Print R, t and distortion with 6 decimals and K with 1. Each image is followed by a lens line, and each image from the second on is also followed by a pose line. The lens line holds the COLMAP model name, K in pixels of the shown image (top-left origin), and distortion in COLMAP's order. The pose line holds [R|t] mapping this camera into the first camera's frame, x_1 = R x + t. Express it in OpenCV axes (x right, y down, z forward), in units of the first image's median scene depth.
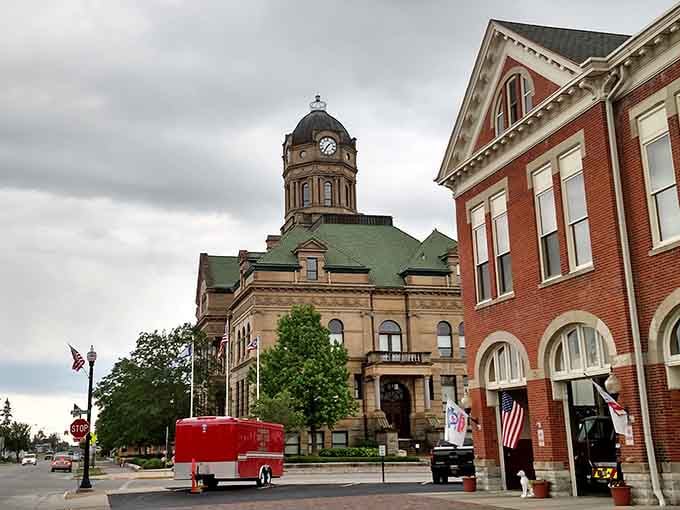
lens RADIAL K [[835.3, 0, 290.9], [0, 835.3, 255.8], [0, 0, 1]] dist [0.029875, -0.019861]
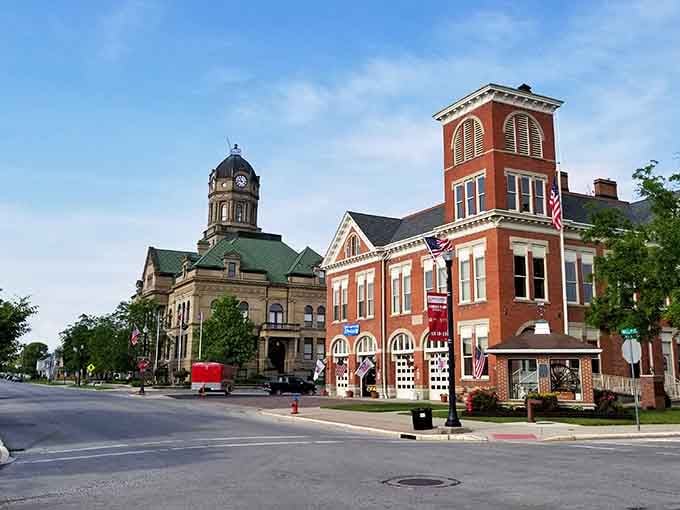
lens RADIAL K [[692.3, 0, 340.0], [0, 692.3, 255.0], [0, 0, 1]] dist [-0.001597, -0.001307]
pose [[0.969605, 0.072975, 0.233541, -0.085390], [-0.082675, 0.996063, 0.032003, -0.071125], [-0.230286, -0.050339, 0.971820, -0.338090]]
